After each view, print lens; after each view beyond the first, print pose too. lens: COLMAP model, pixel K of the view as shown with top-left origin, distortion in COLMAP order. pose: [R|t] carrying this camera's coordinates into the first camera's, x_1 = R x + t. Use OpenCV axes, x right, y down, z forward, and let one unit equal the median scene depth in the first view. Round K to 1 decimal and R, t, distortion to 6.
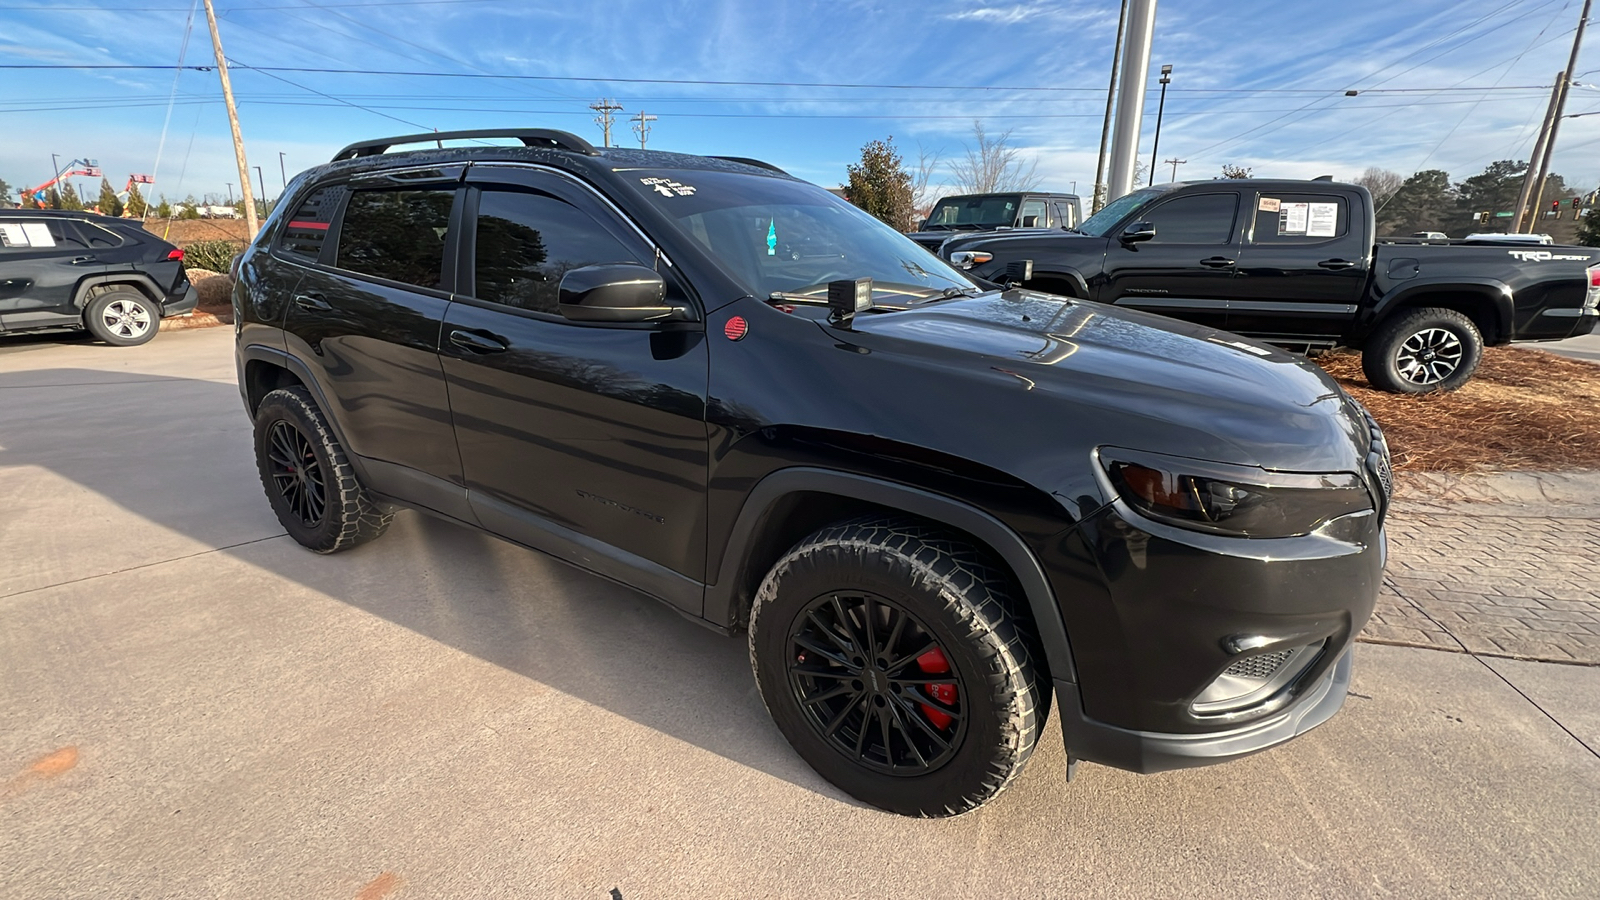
lens RADIAL K [[728.3, 0, 796.6], [0, 728.3, 446.2], [0, 0, 1]] dist [-0.000804, 0.000000]
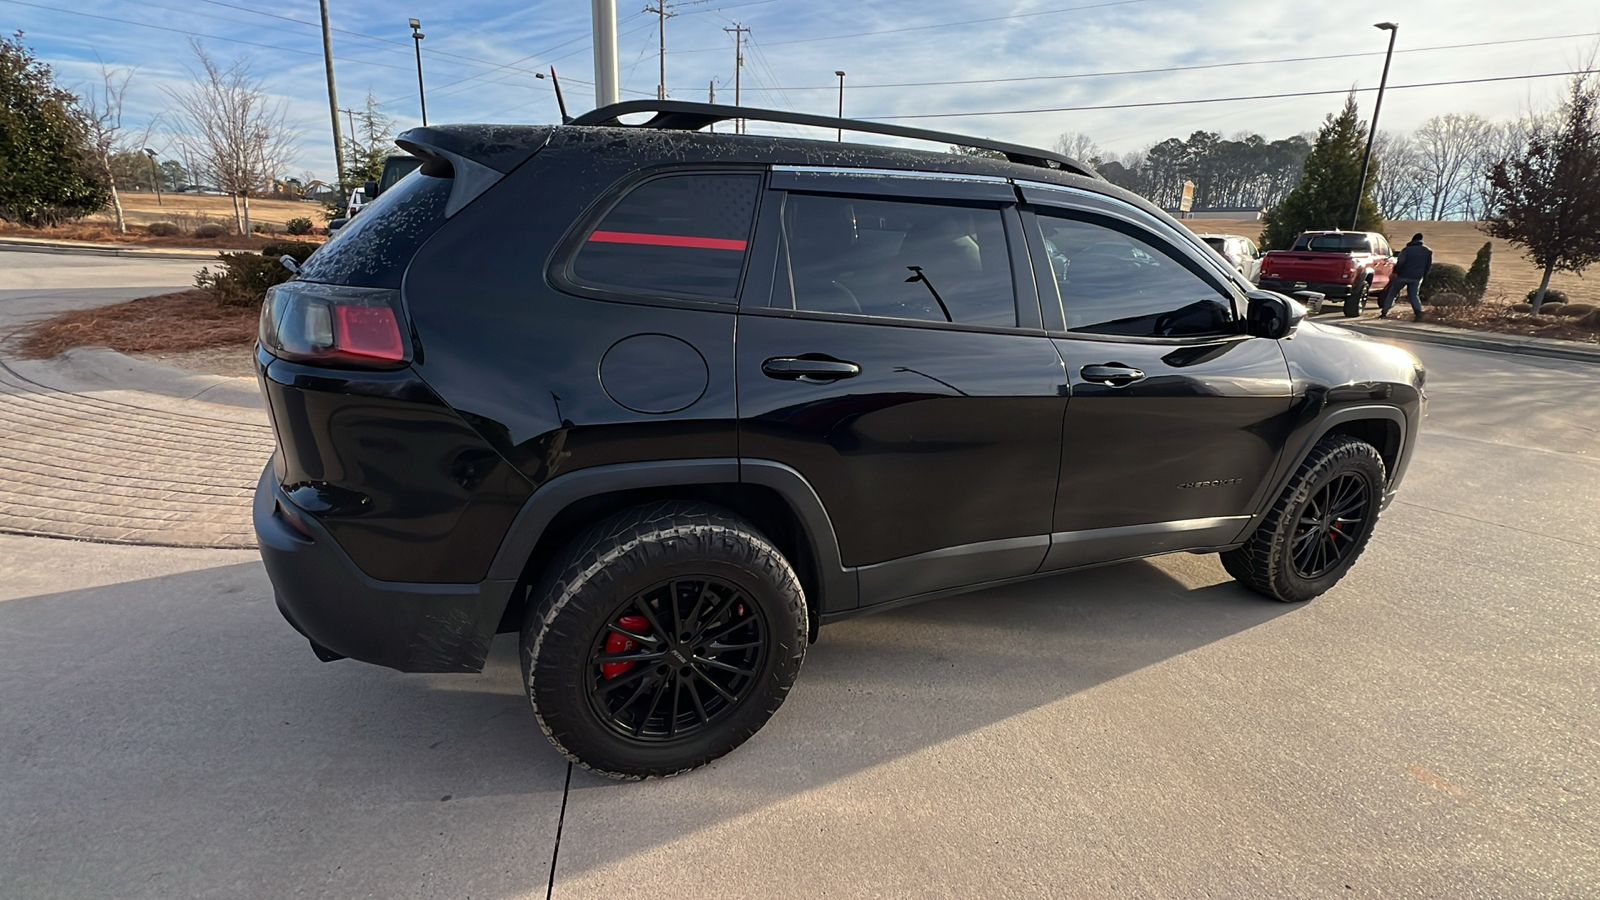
lens RADIAL K [[728.3, 0, 796.6], [0, 728.3, 446.2], [0, 0, 1]] dist [-0.000804, 0.000000]
pose [[0.546207, -0.236844, 0.803469, -1.132743], [0.192516, 0.969012, 0.154767, -0.216544], [-0.815227, 0.070146, 0.574878, 0.598420]]
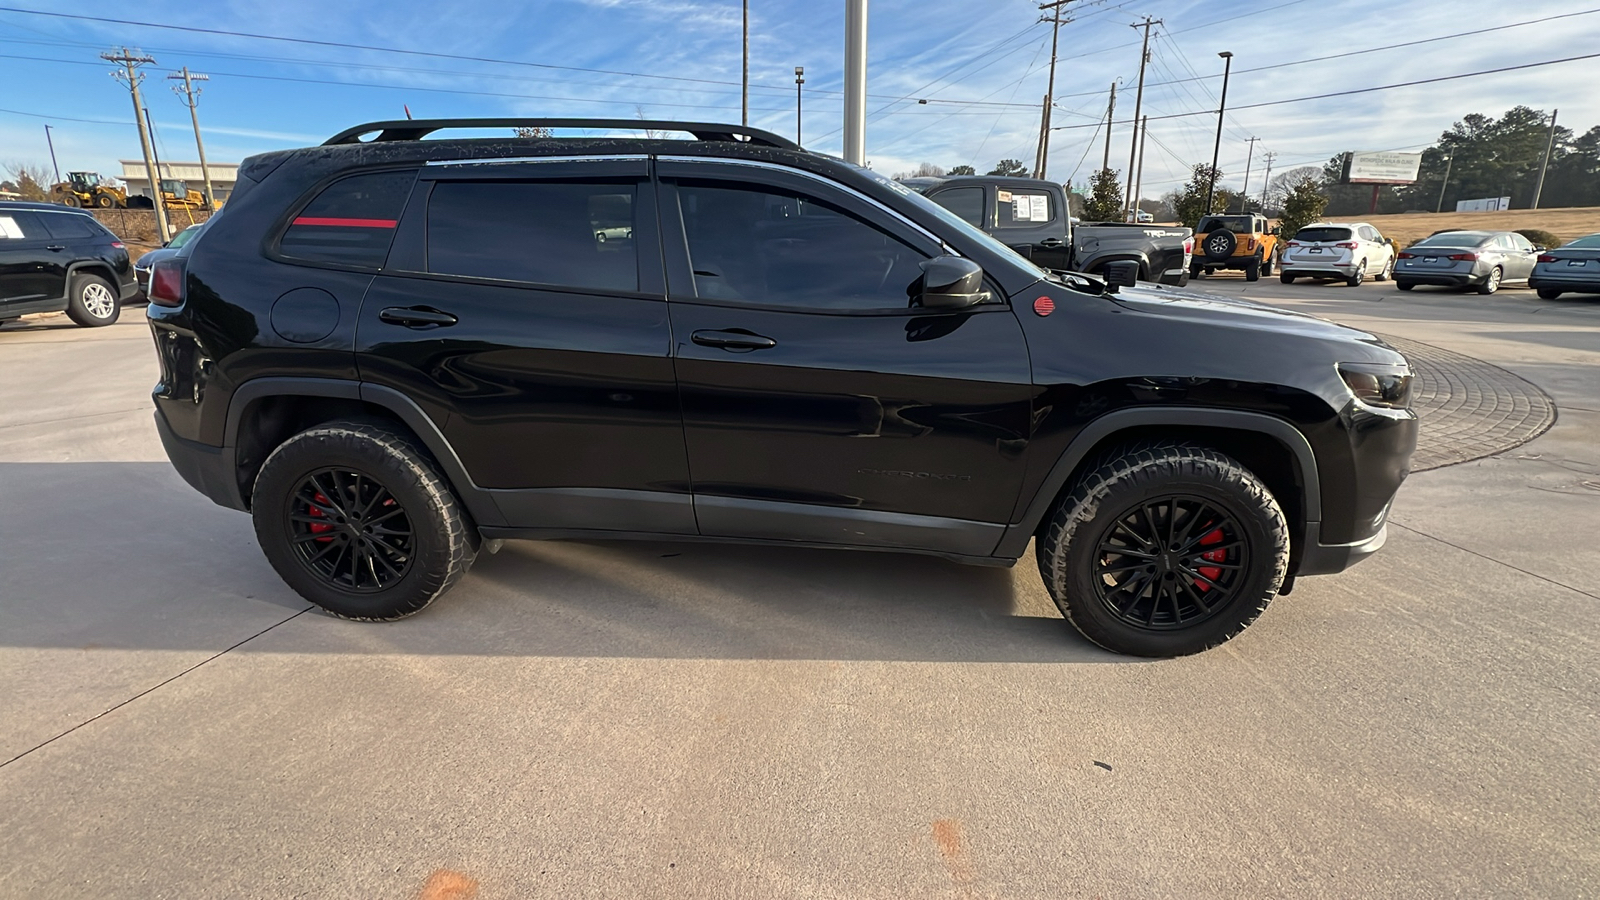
lens RADIAL K [[728.3, 0, 796.6], [0, 728.3, 446.2], [0, 0, 1]] dist [-0.000804, 0.000000]
pose [[0.887181, -0.144571, 0.438188, -0.619977], [0.136610, 0.989371, 0.049835, -0.028748], [-0.440735, 0.015647, 0.897501, 0.055227]]
